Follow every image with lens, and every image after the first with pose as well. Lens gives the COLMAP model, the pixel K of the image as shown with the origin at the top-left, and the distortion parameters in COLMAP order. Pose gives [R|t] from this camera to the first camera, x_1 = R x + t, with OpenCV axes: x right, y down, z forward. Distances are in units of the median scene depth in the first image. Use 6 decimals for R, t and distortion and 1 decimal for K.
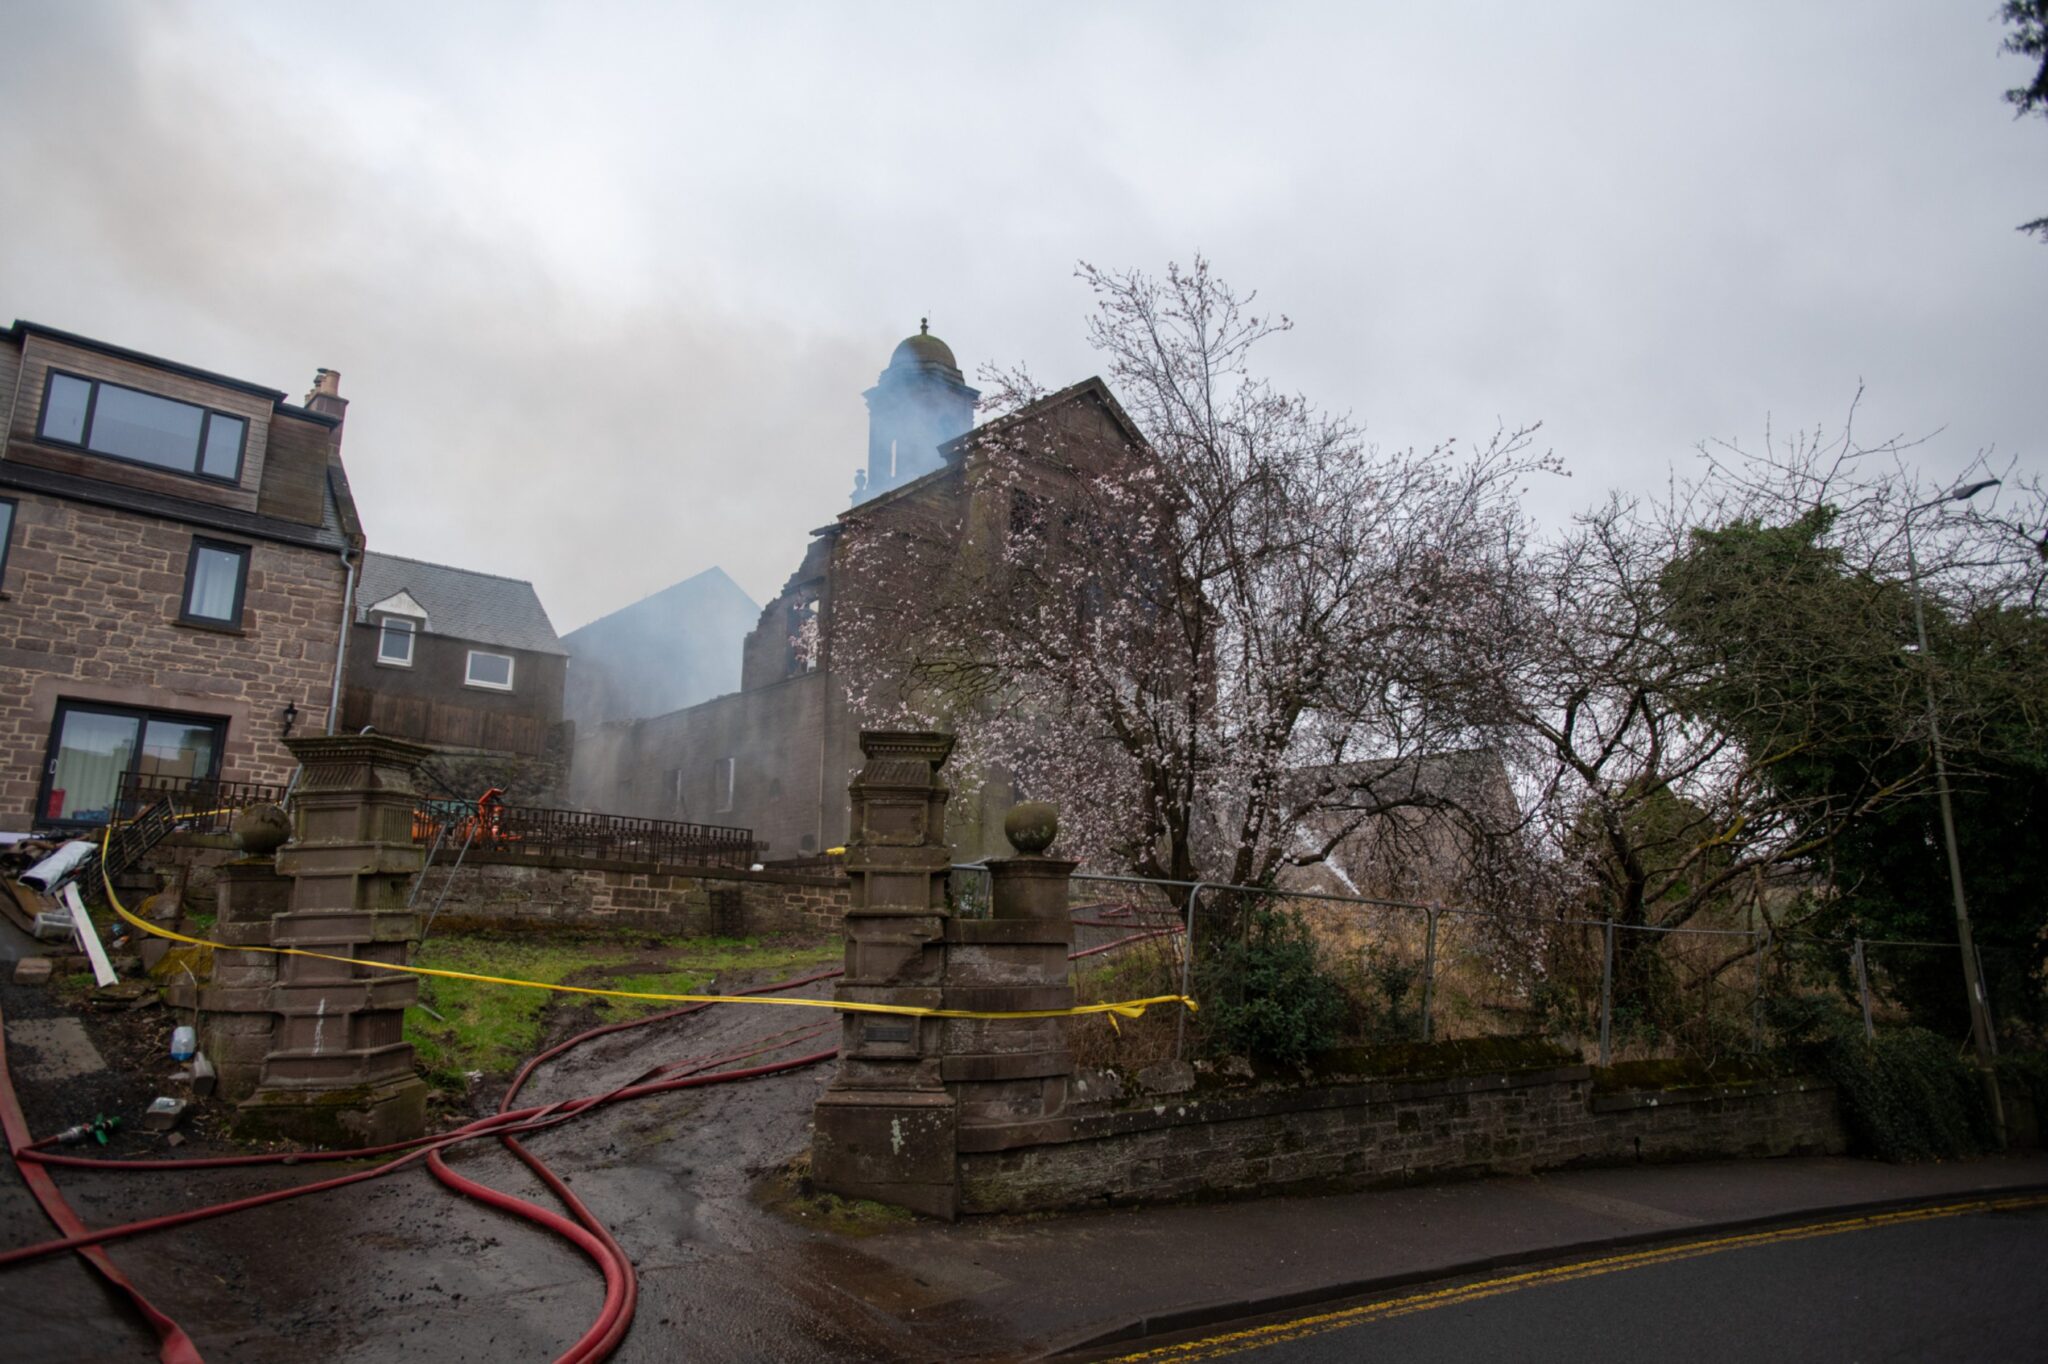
lens RADIAL K [[1296.6, 0, 973.4], [0, 1296.6, 674.2], [0, 0, 1]] dist [-0.025141, 0.031280]
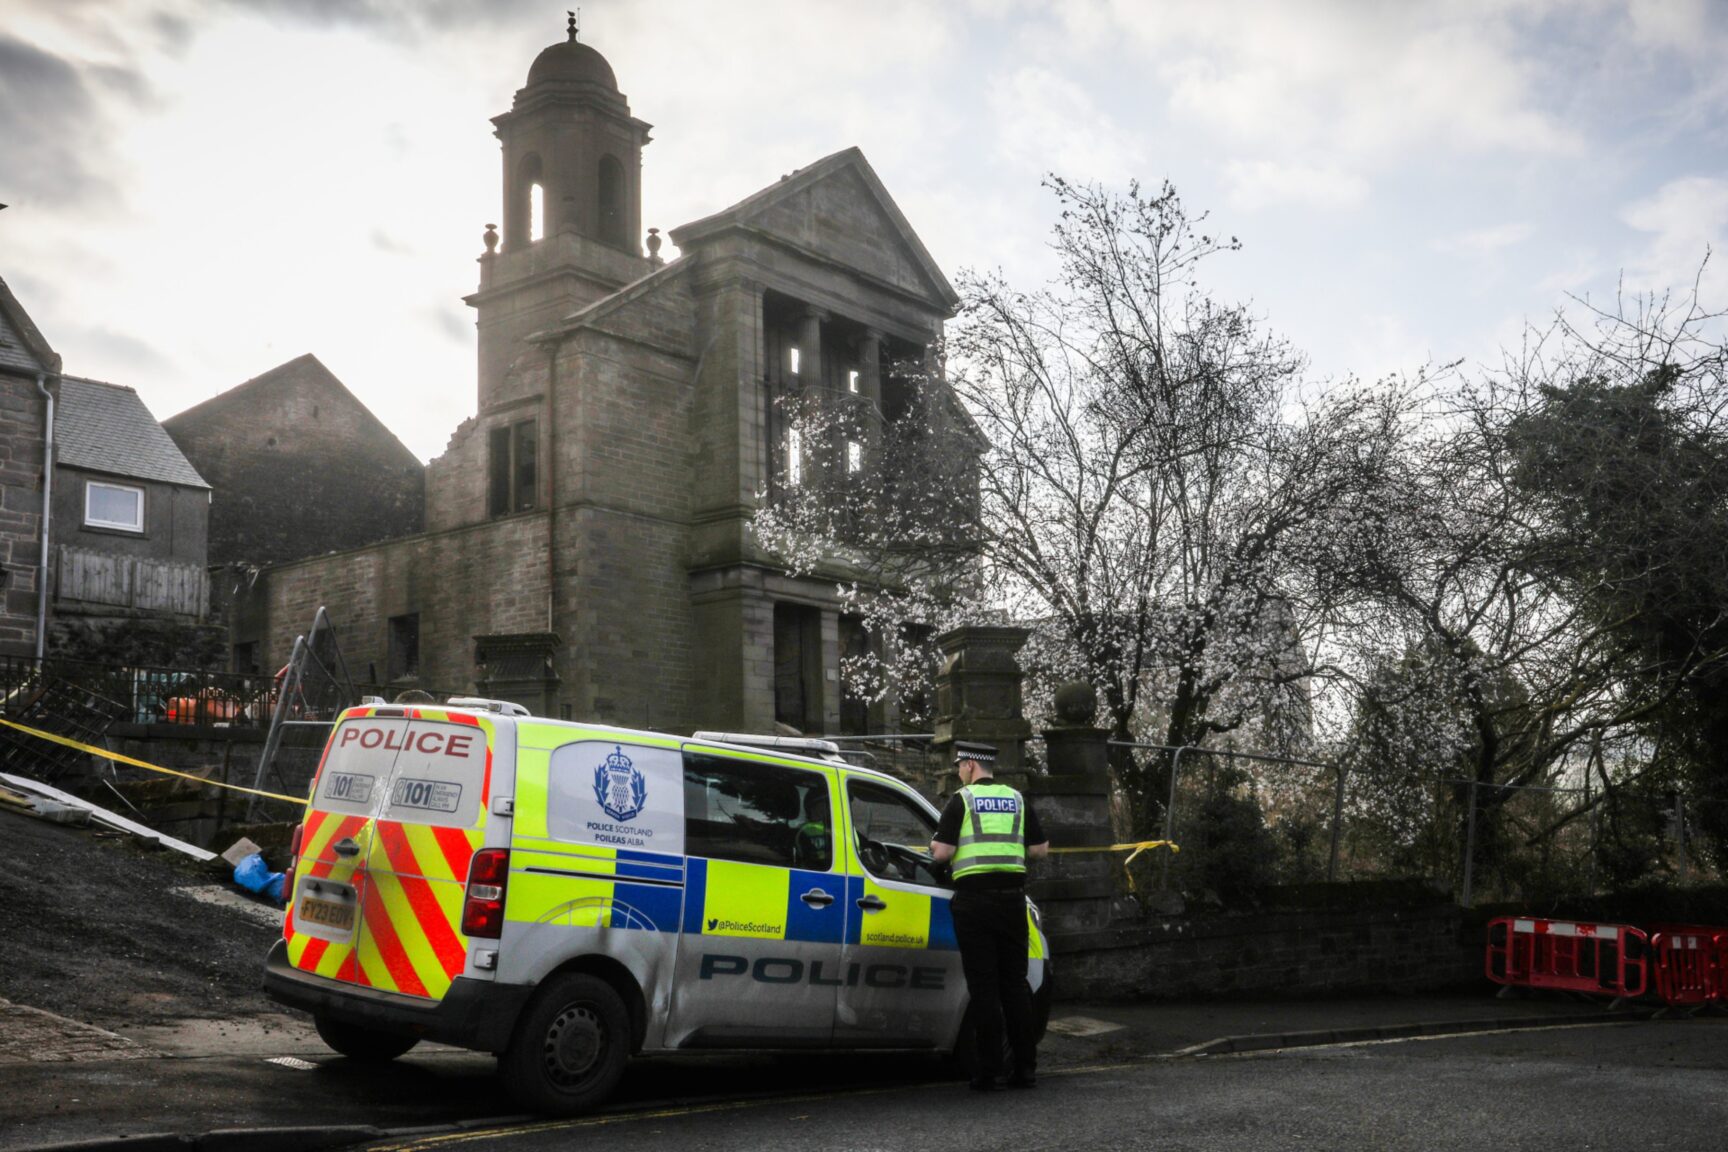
lens RADIAL K [[1733.3, 0, 896.1], [0, 1733.3, 647.3], [0, 0, 1]] dist [0.034457, 0.000000]
pose [[0.984120, -0.006050, 0.177401, -0.173518], [-0.010171, 0.995855, 0.090389, -0.034106], [-0.177212, -0.090758, 0.979979, -0.242285]]
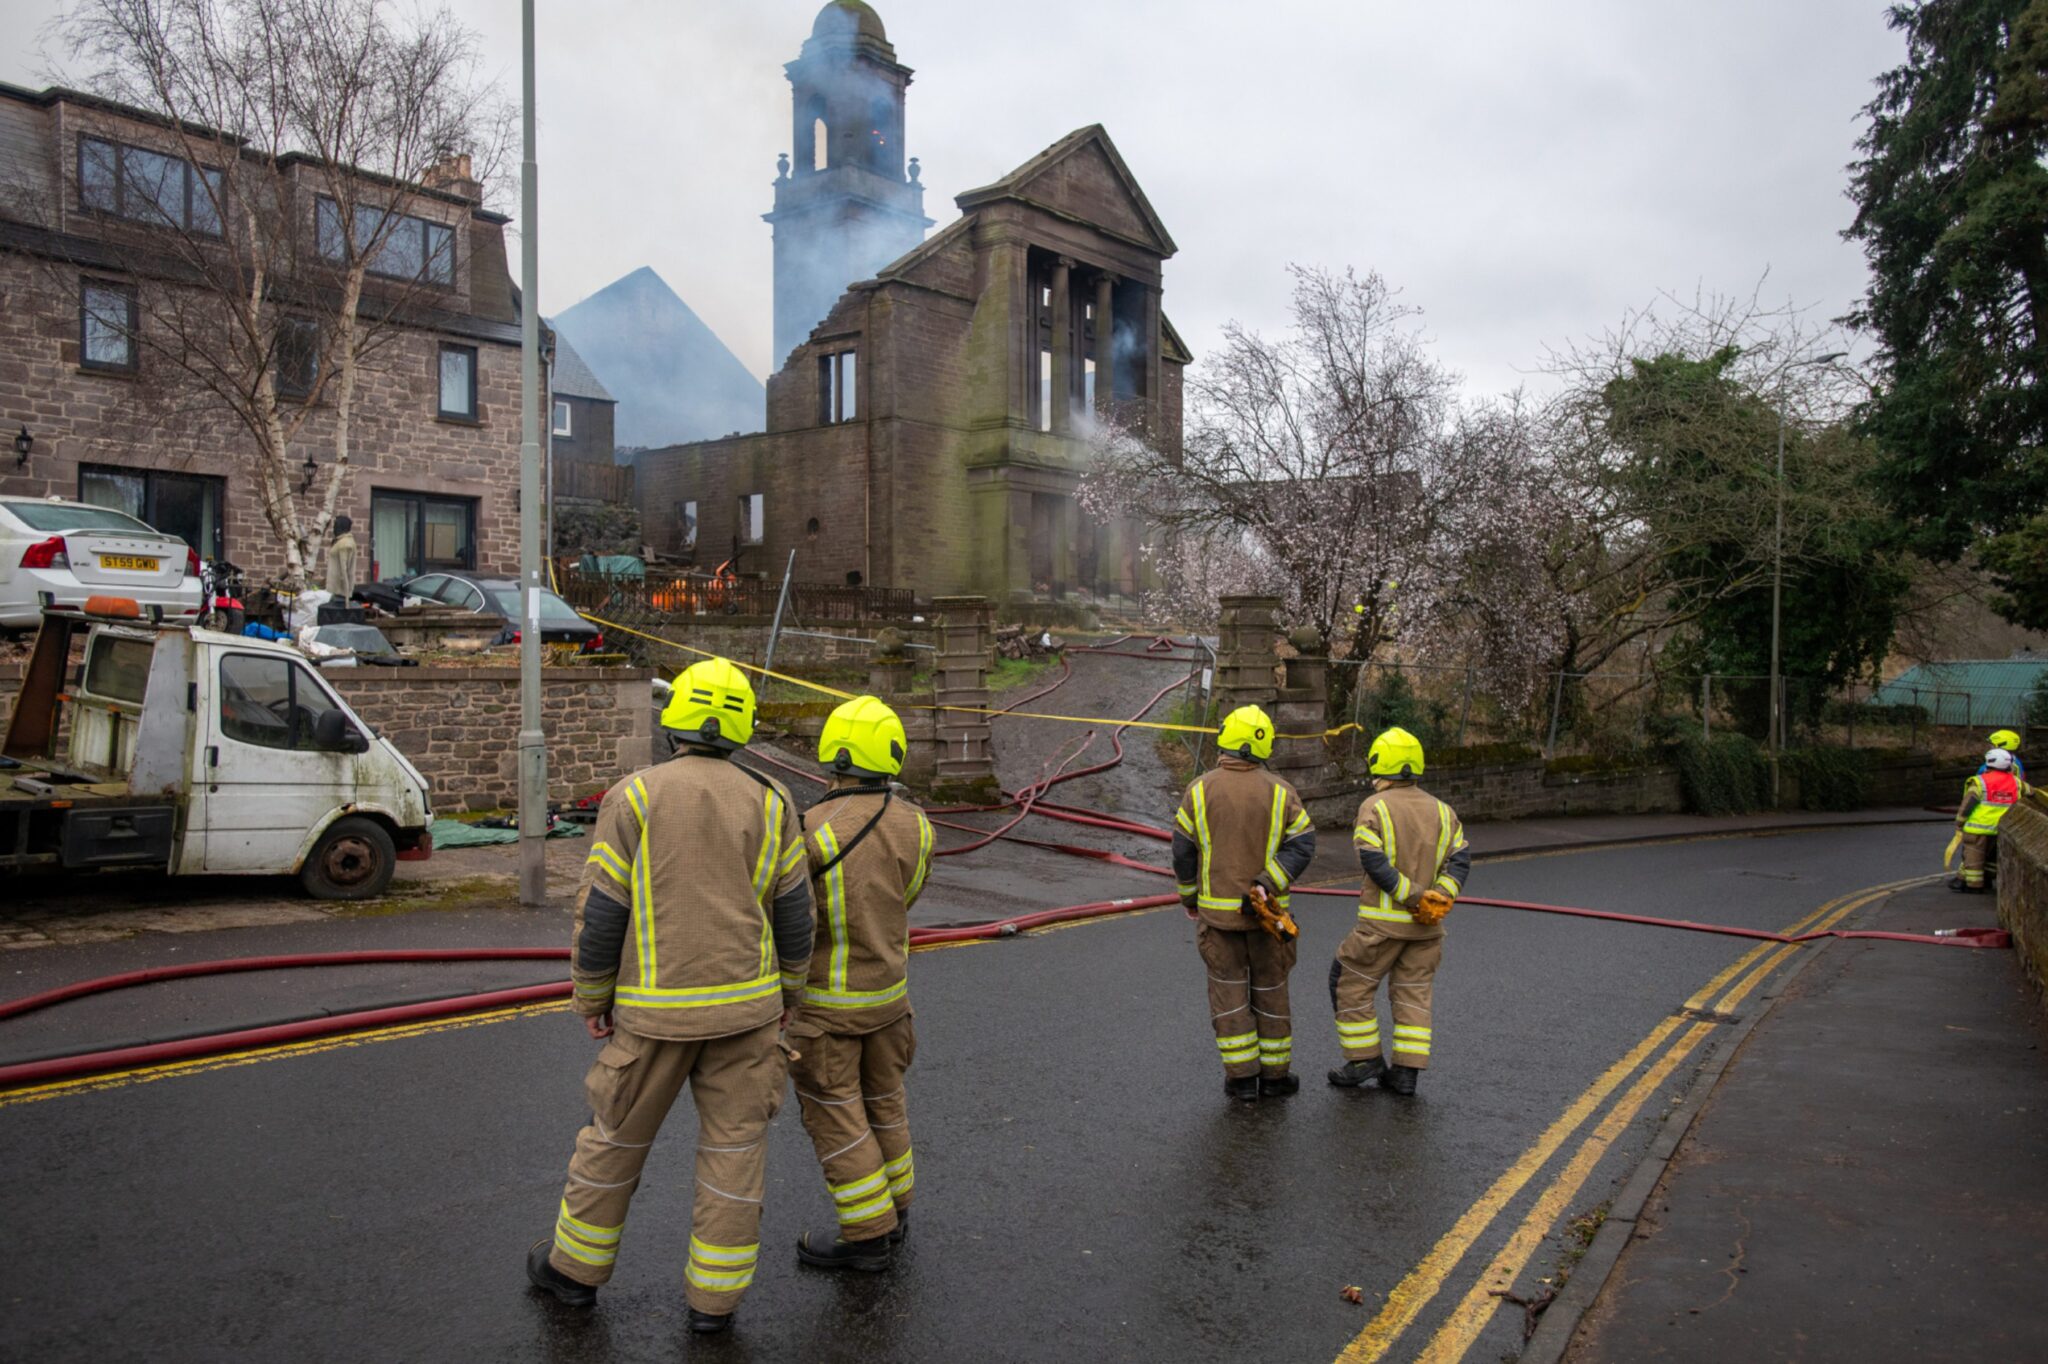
lens RADIAL K [[1424.6, 0, 1014.8], [0, 1424.6, 679.2], [0, 0, 1]] dist [-0.004546, 0.009018]
pose [[0.991468, -0.005075, 0.130252, -0.273576], [-0.024615, 0.973974, 0.225317, -0.121002], [-0.128005, -0.226601, 0.965539, -0.412725]]
